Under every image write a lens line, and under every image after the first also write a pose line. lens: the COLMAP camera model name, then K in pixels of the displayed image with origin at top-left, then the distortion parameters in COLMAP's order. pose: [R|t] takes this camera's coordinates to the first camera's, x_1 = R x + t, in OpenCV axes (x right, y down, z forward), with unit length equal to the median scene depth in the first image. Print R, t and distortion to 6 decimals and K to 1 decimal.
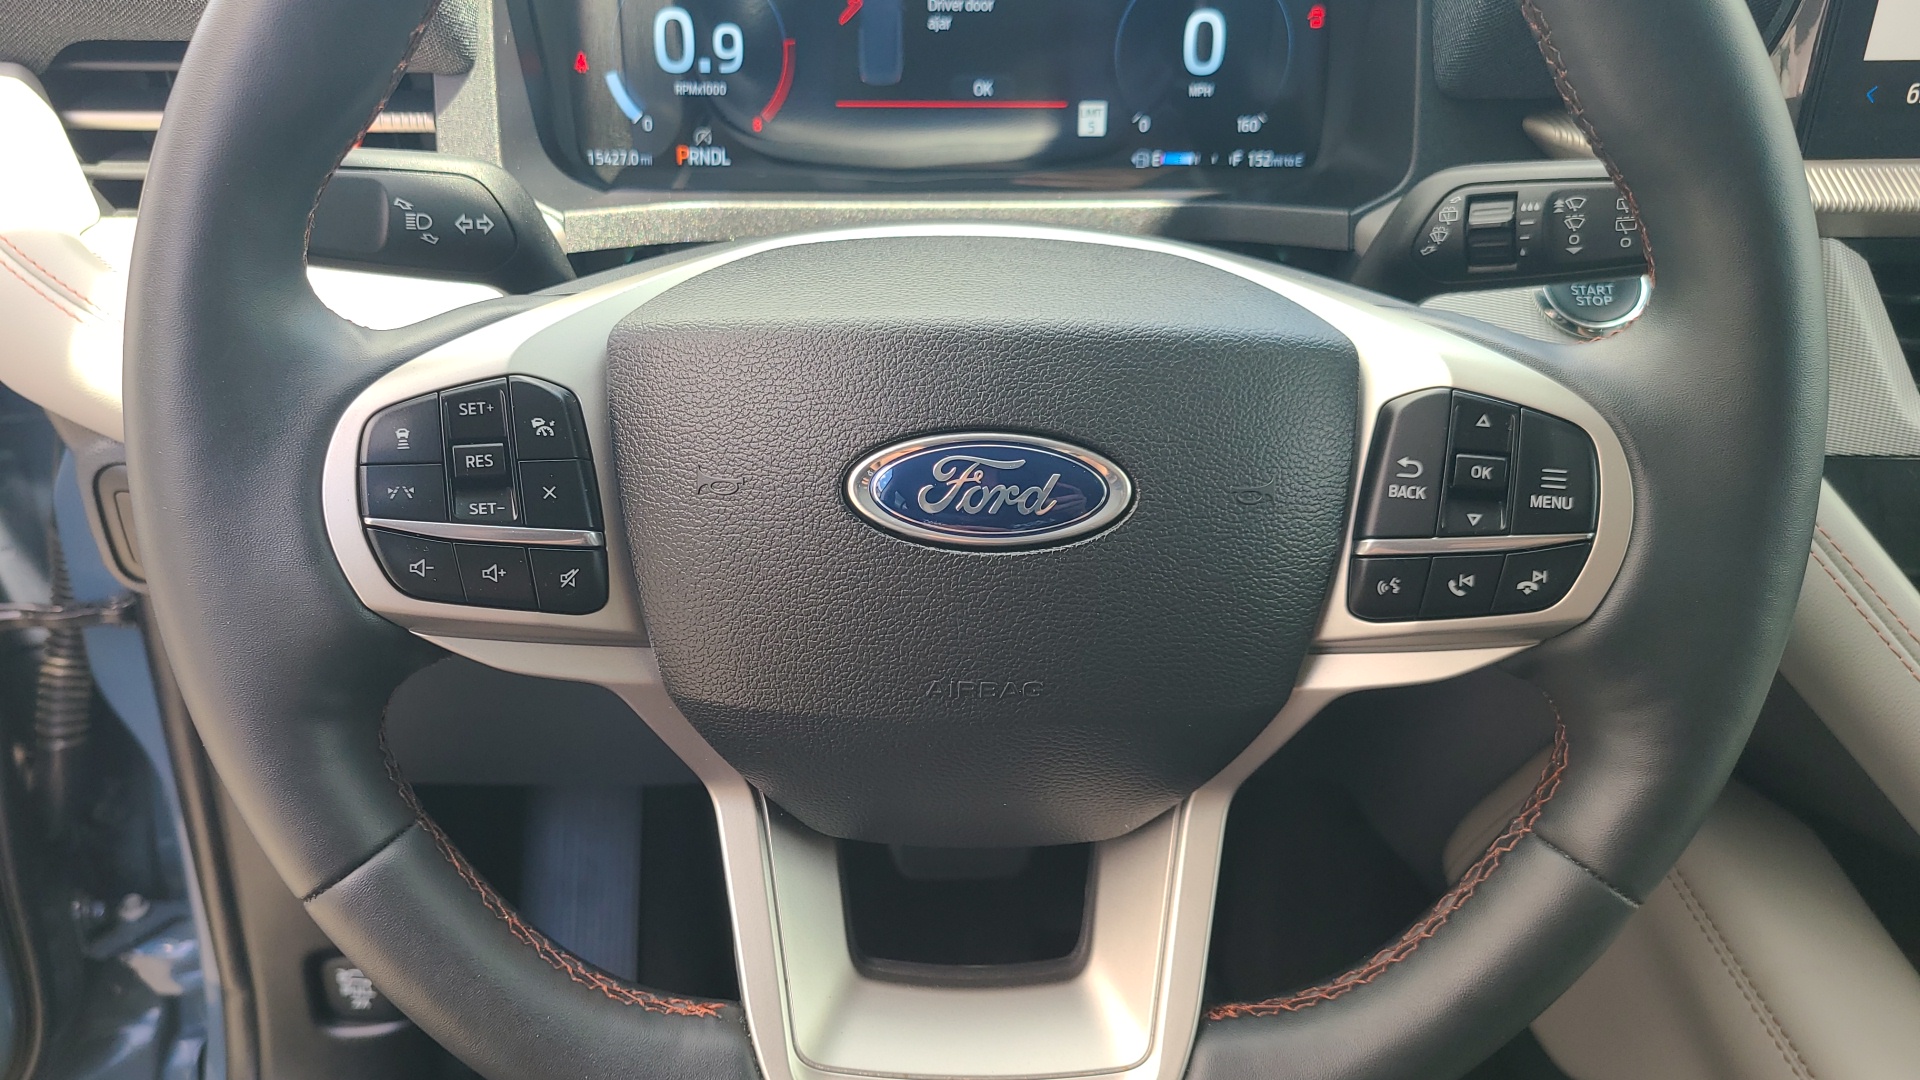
lens RADIAL K [[1428.9, 0, 946.4], [0, 1428.9, 539.6], [0, 0, 1]] dist [0.035156, -0.028714]
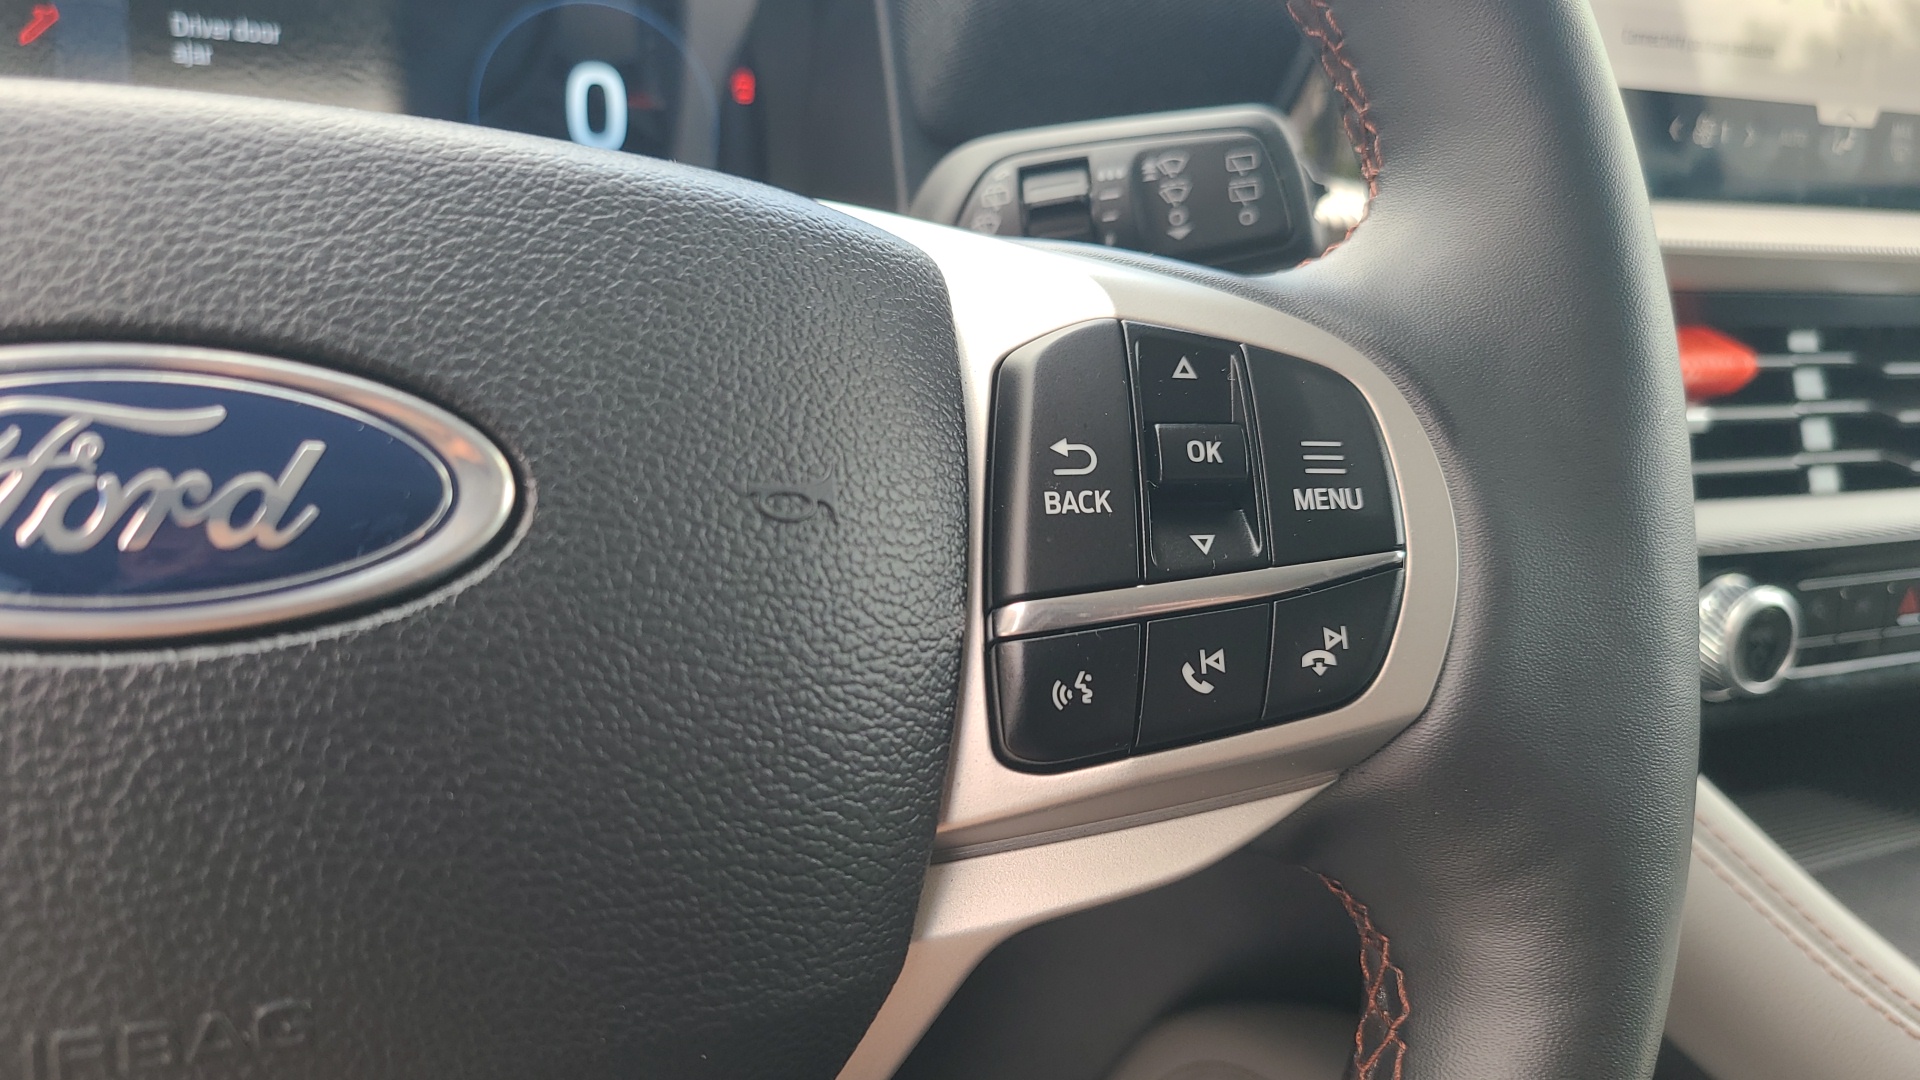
lens RADIAL K [[1477.2, 0, 922.1], [0, 1477.2, 555.2], [0, 0, 1]] dist [-0.003218, -0.003192]
pose [[0.927693, -0.048879, 0.370130, 0.072253], [0.132992, 0.969625, -0.205283, 0.080408], [-0.348854, 0.239664, 0.906014, 0.521890]]
